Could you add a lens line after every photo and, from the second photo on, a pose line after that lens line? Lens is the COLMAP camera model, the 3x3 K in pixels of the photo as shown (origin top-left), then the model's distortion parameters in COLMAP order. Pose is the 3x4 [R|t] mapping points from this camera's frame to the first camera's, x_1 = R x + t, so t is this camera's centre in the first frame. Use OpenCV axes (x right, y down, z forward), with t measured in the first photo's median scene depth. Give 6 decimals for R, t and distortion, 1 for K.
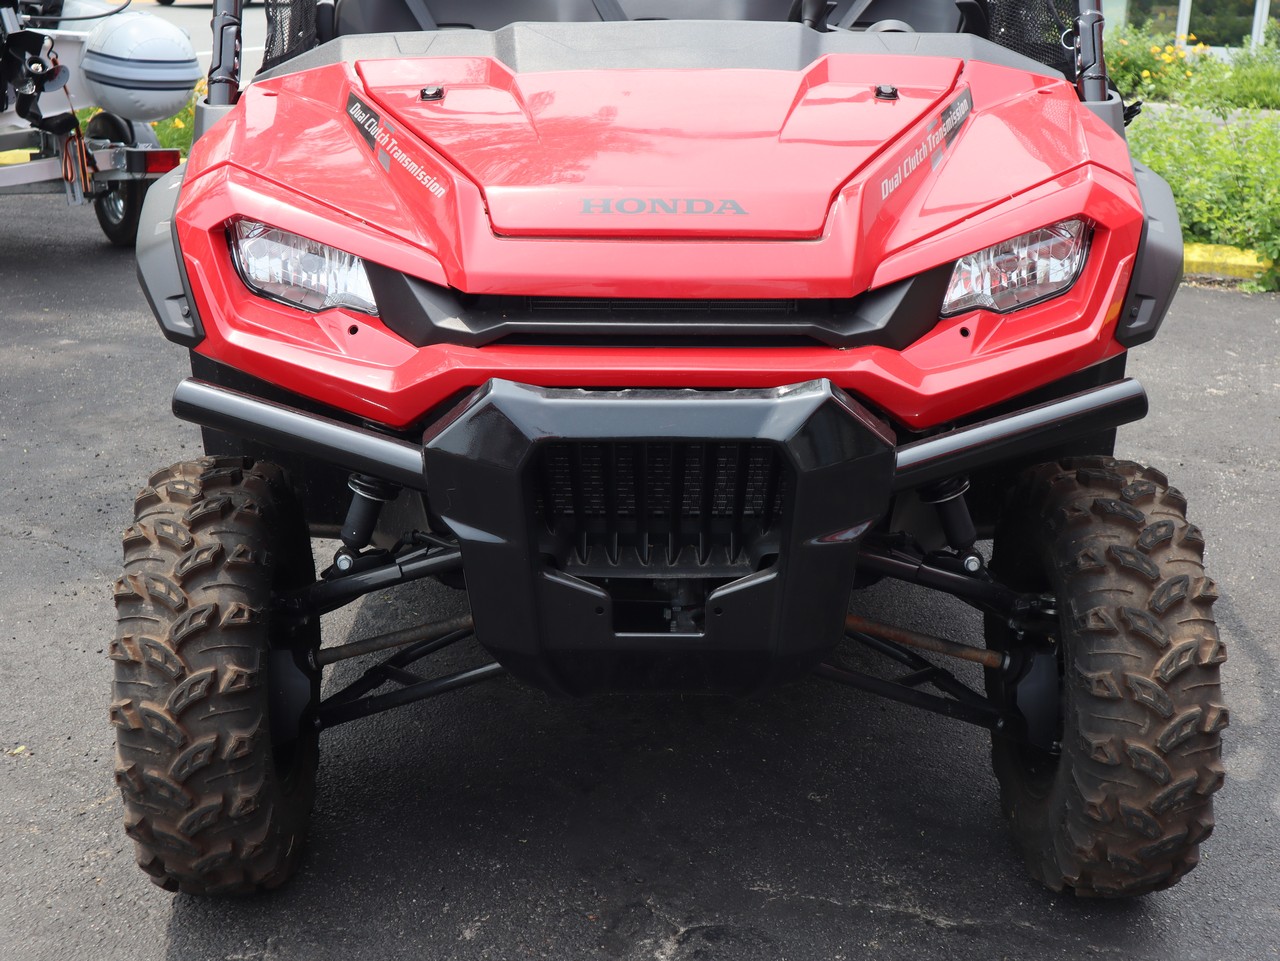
lens RADIAL K [[1679.7, 0, 663.5], [0, 1679.7, 476.9], [0, 0, 1]] dist [0.008953, 0.097413]
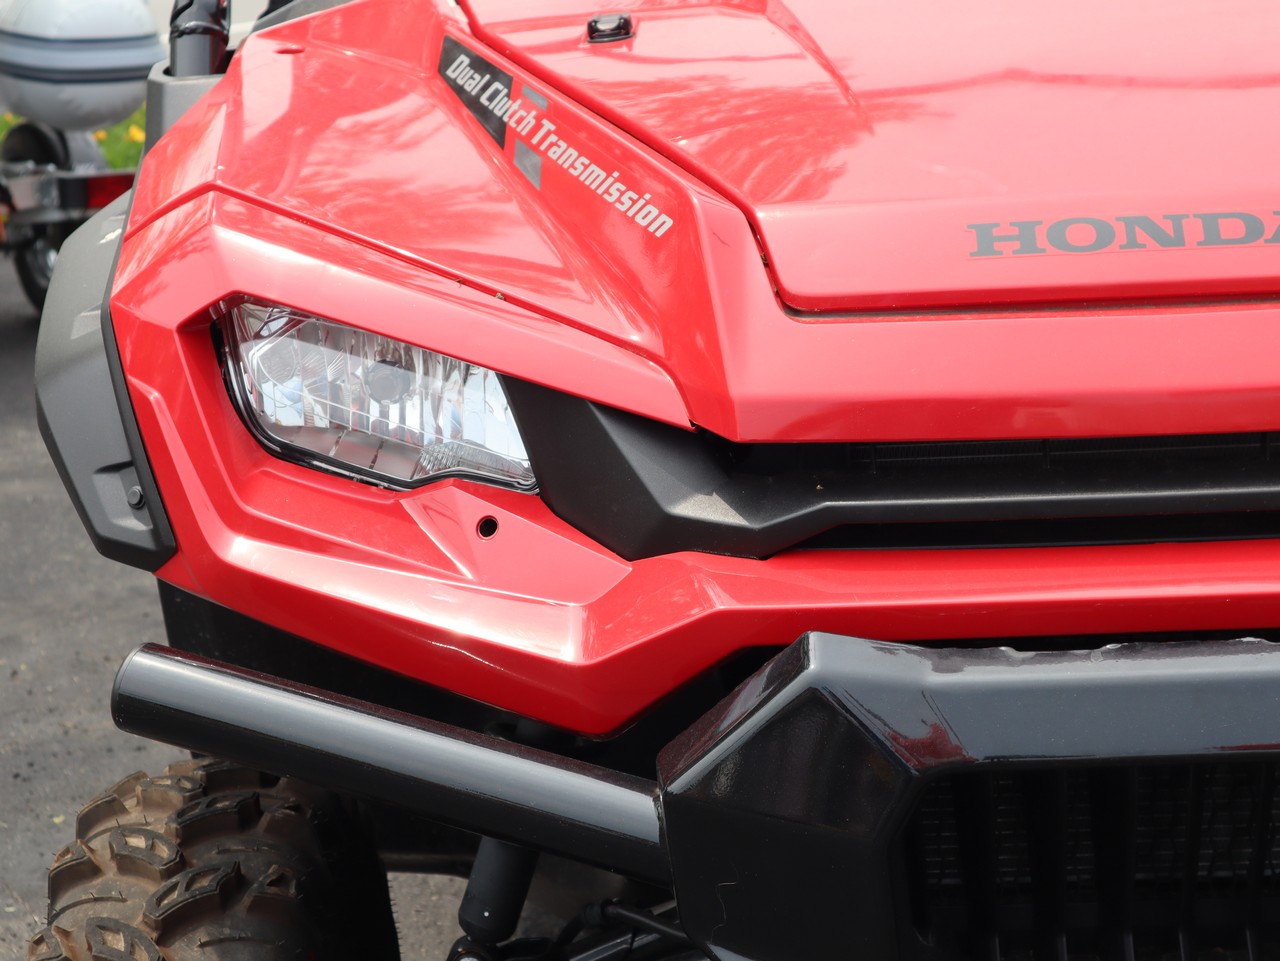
lens RADIAL K [[2296.8, 0, 681.9], [0, 2296.8, 478.9], [0, 0, 1]] dist [-0.023250, 0.158352]
pose [[0.997626, -0.043622, -0.053291, -0.089791], [0.041104, 0.998027, -0.047468, -0.063713], [0.055256, 0.045165, 0.997450, 0.341535]]
